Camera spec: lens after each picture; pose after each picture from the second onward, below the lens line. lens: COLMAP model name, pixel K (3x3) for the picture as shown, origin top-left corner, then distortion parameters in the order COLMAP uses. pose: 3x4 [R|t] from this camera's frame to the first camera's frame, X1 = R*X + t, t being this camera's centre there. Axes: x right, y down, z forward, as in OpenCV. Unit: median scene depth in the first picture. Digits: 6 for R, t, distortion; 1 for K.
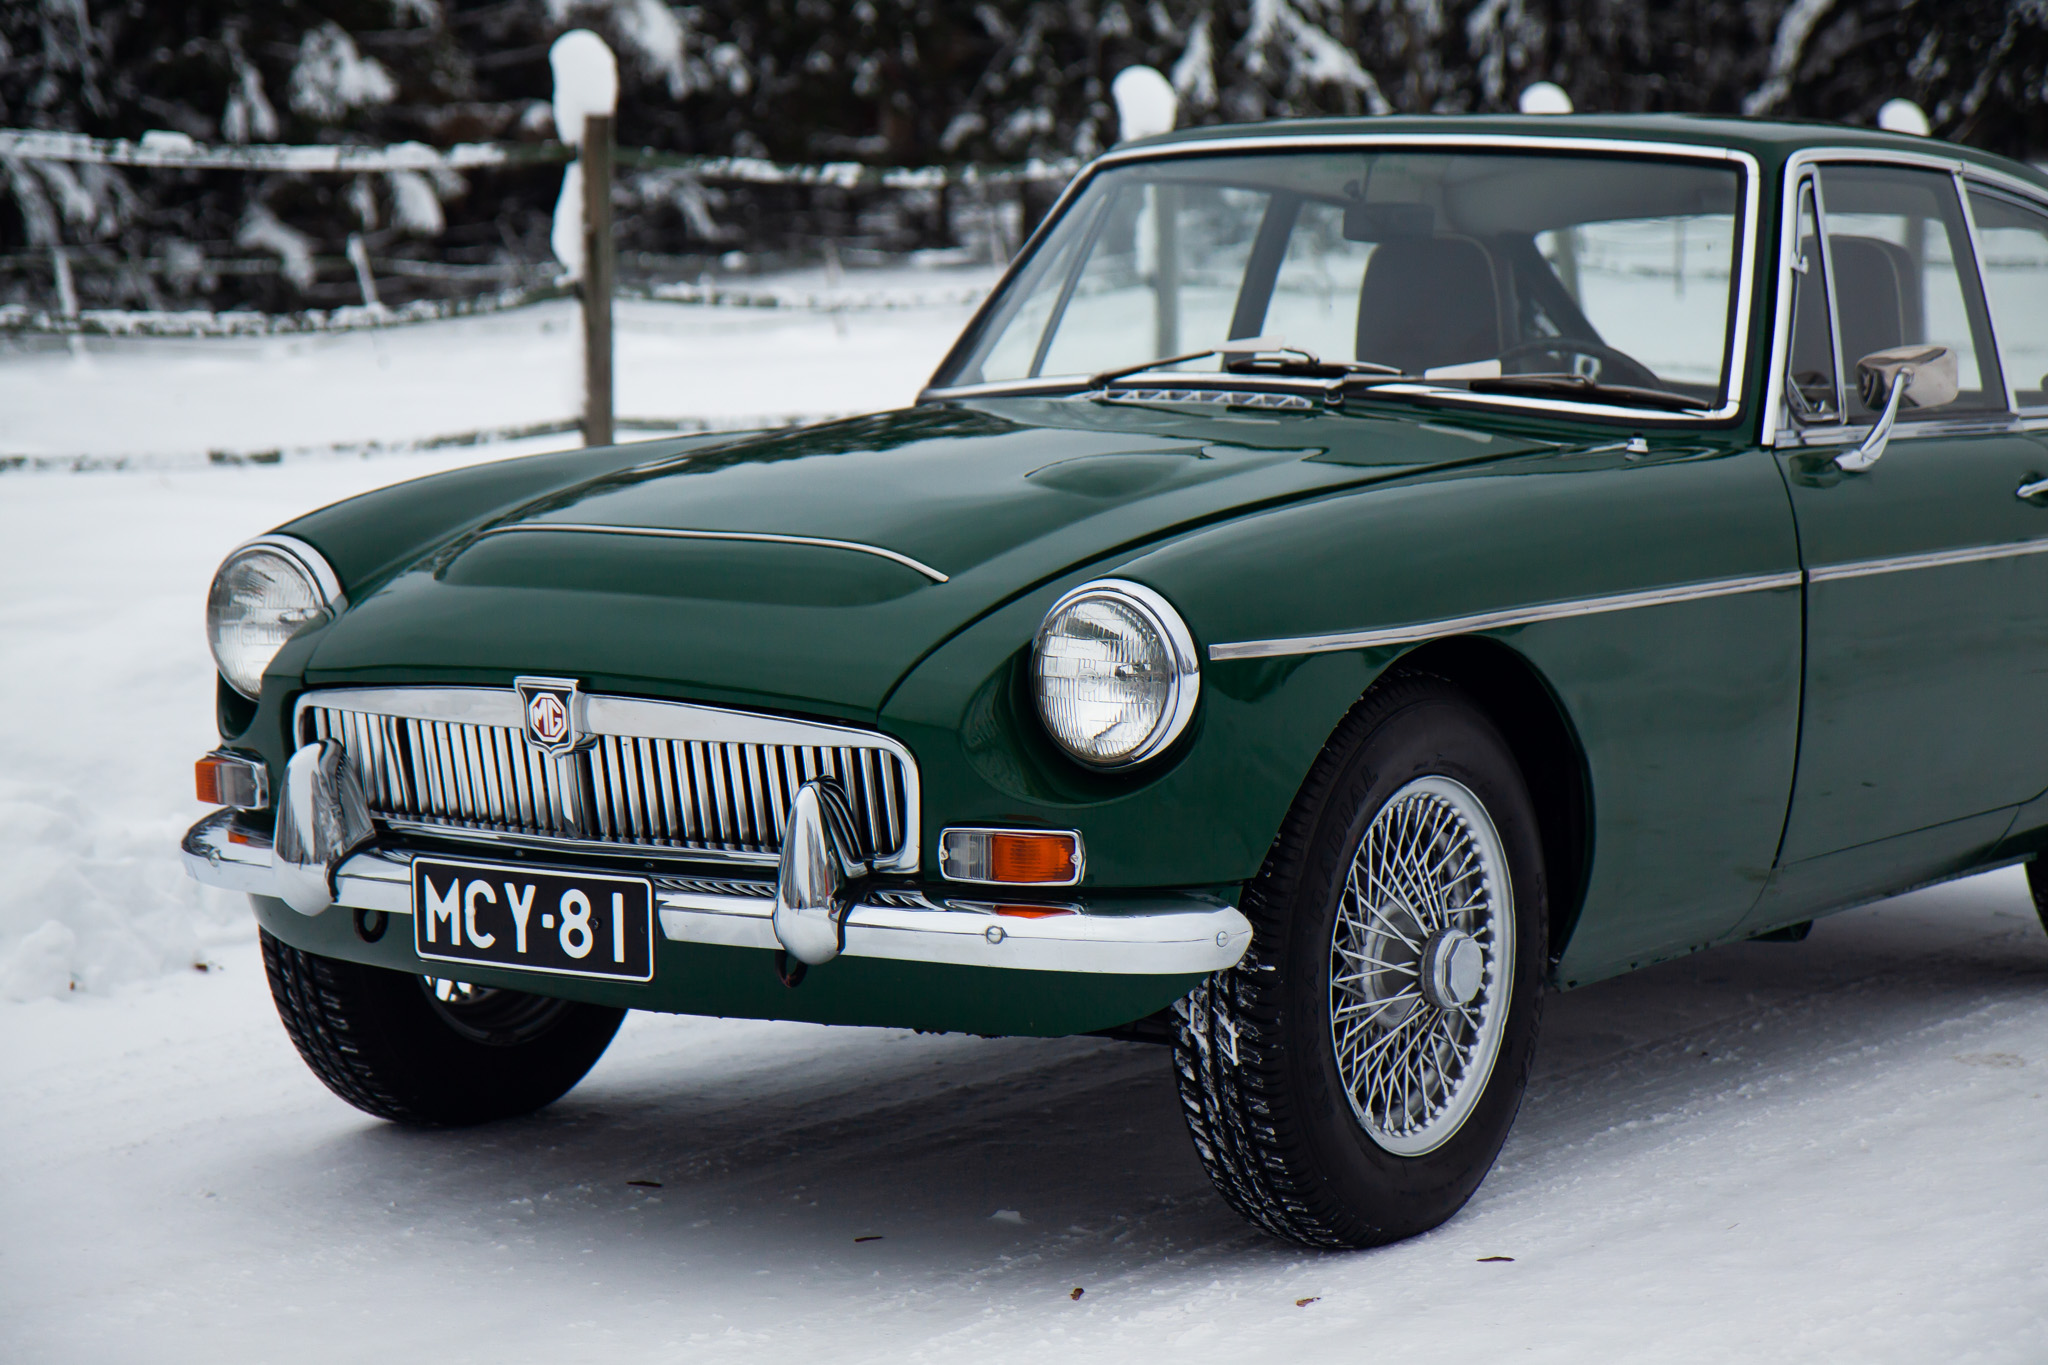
lens RADIAL K [[4843.6, 0, 1025.7], [0, 4843.6, 669.2], [0, 0, 1]] dist [0.344822, 0.000000]
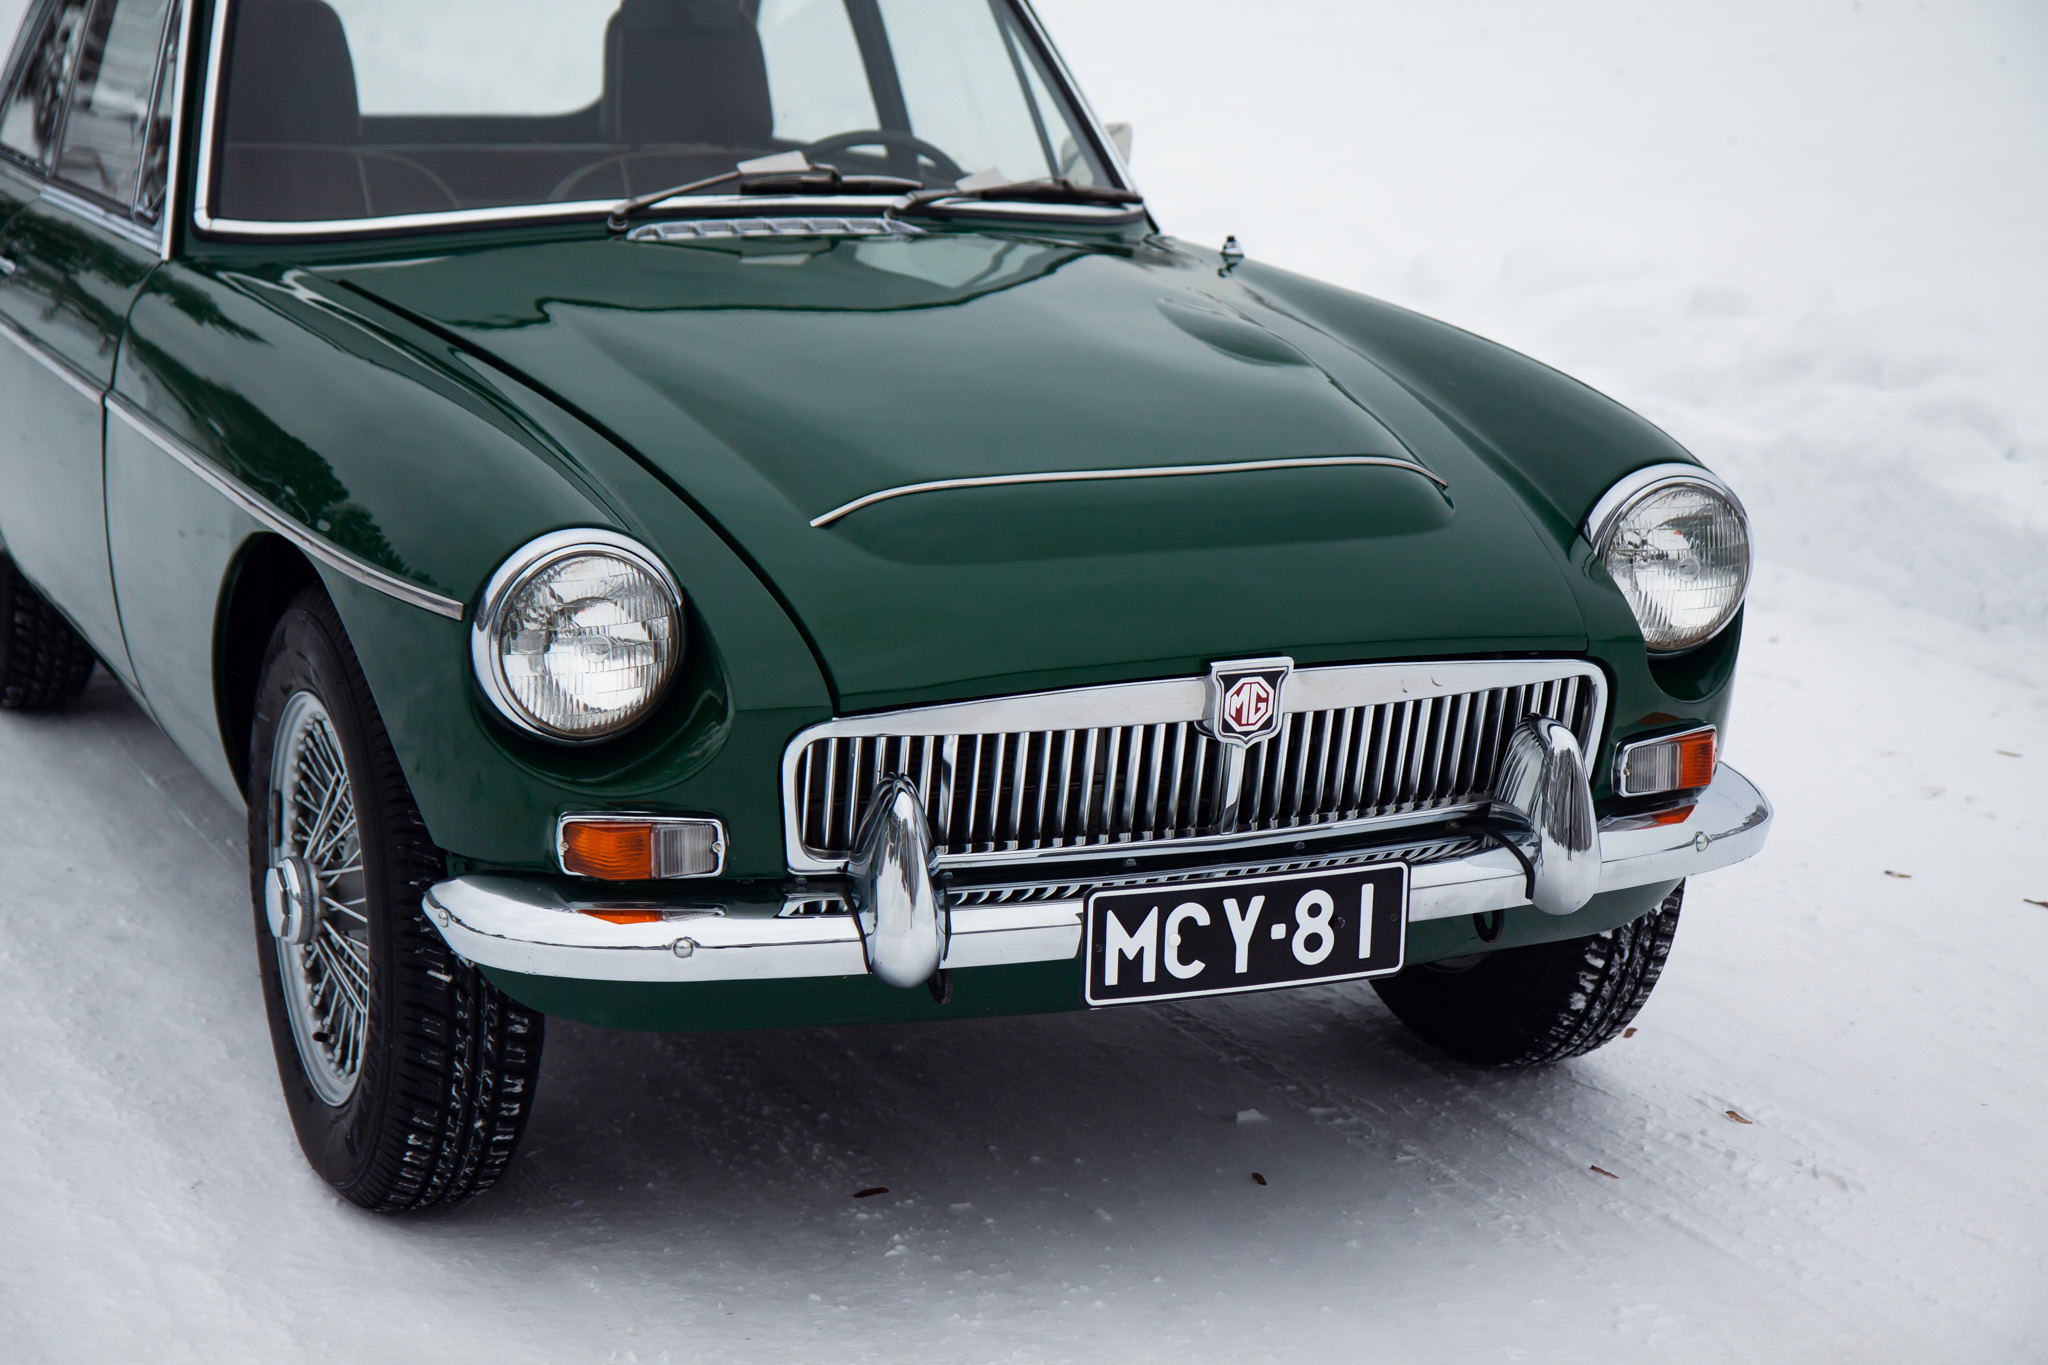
lens RADIAL K [[3934.1, 0, 1039.5], [0, 3934.1, 607.0], [0, 0, 1]] dist [0.146826, 0.000000]
pose [[0.536844, -0.163144, 0.827758, -0.700781], [0.058918, 0.985980, 0.156117, -0.119759], [-0.841622, -0.035041, 0.538929, 0.653170]]
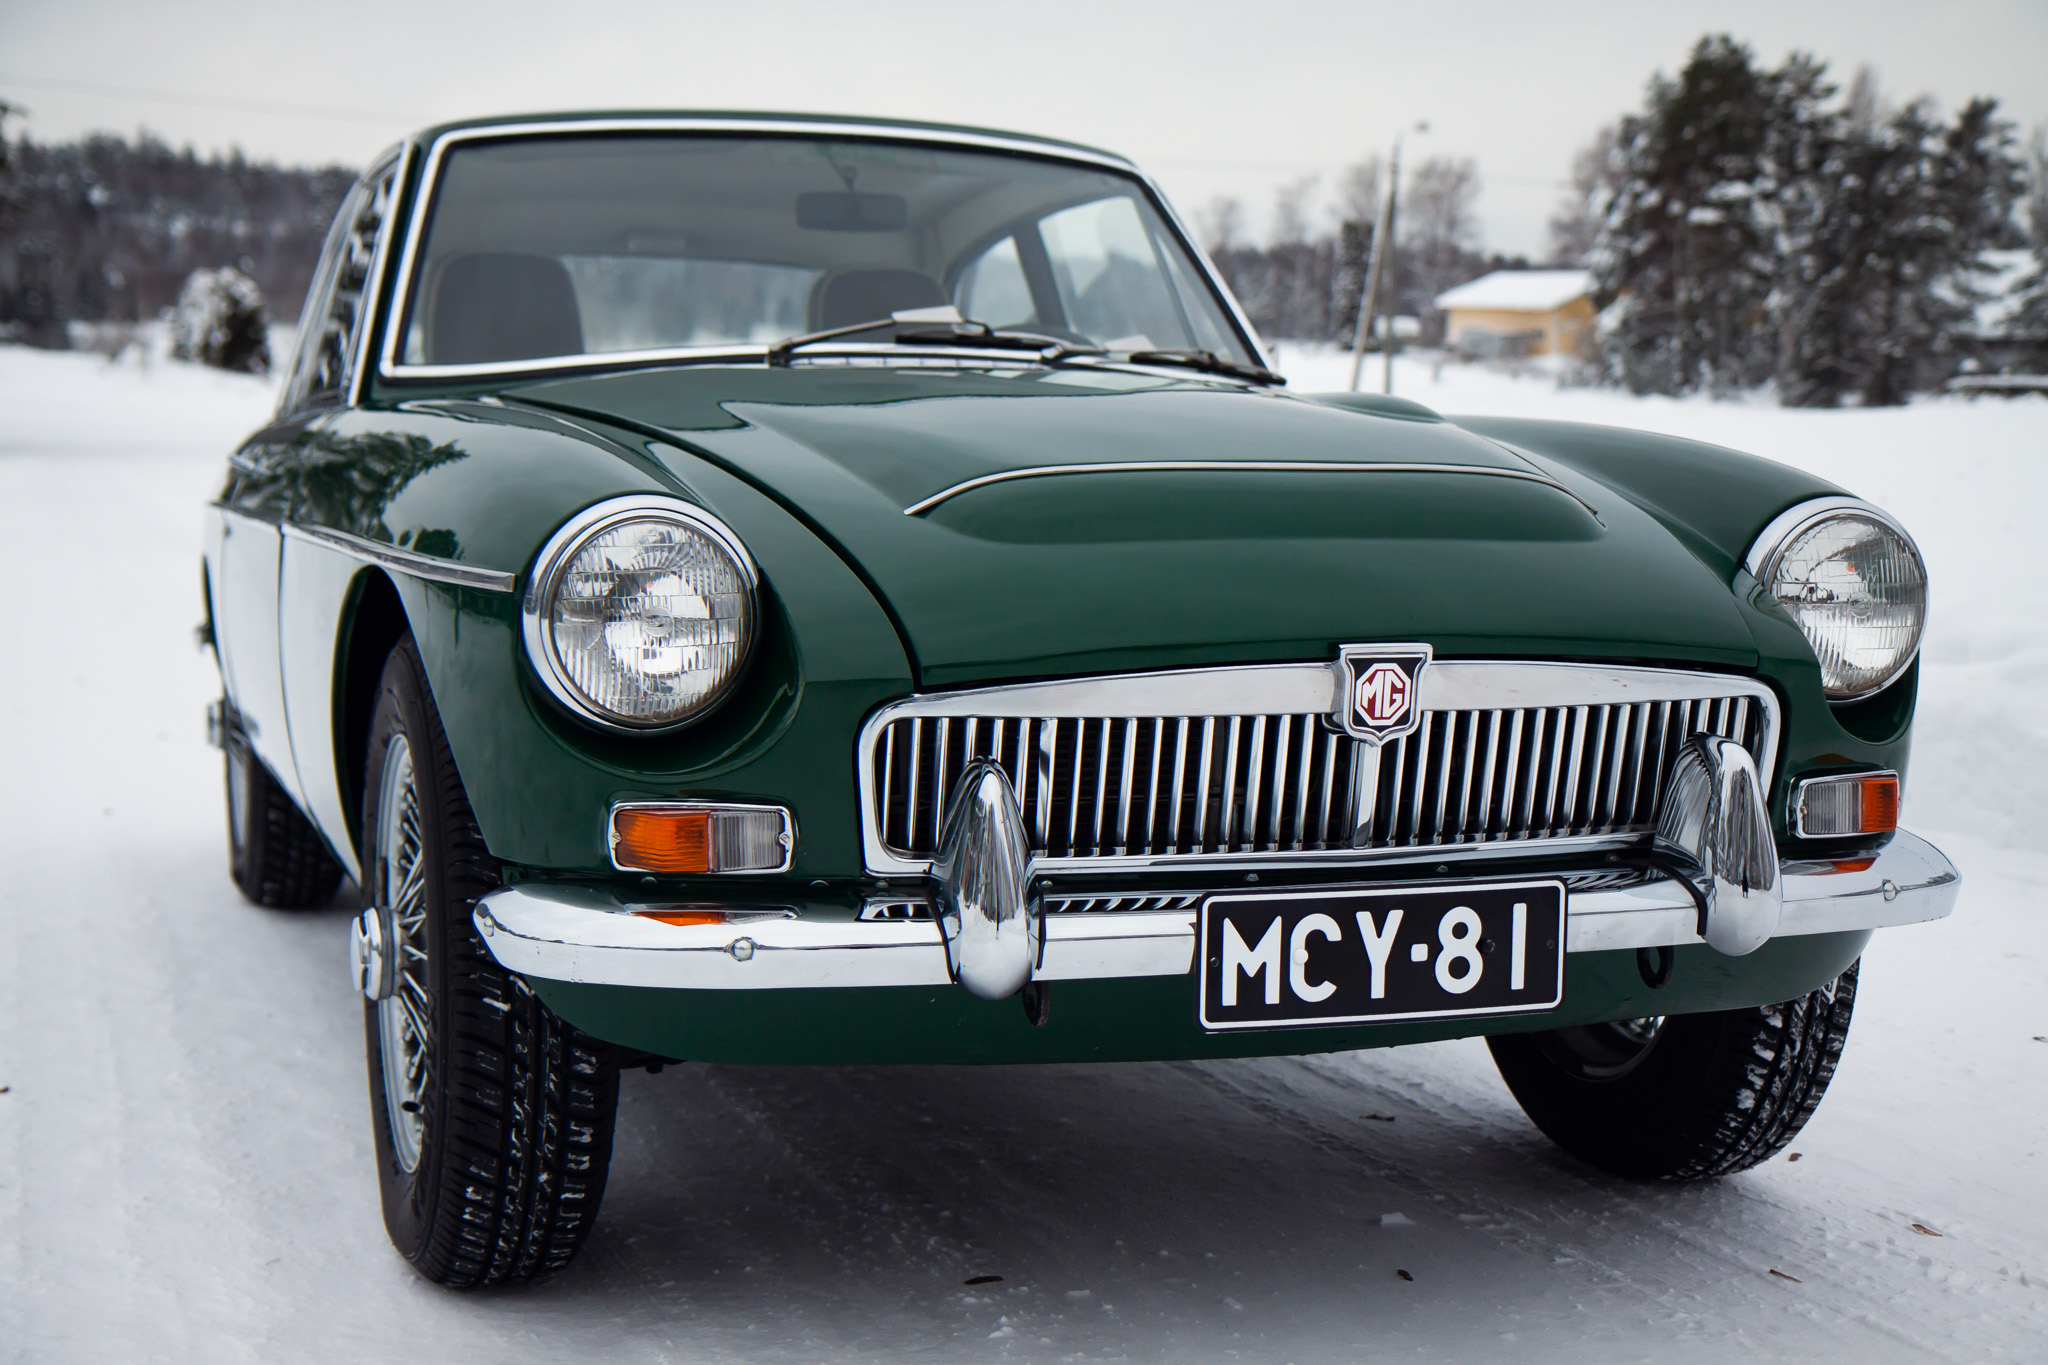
lens RADIAL K [[2982.4, 0, 1013.4], [0, 2982.4, 666.5], [0, 0, 1]] dist [0.089839, 0.000000]
pose [[0.598450, -0.060102, 0.798903, -0.518499], [0.067100, 0.997439, 0.024775, -0.010483], [-0.798346, 0.038780, 0.600950, 0.759752]]
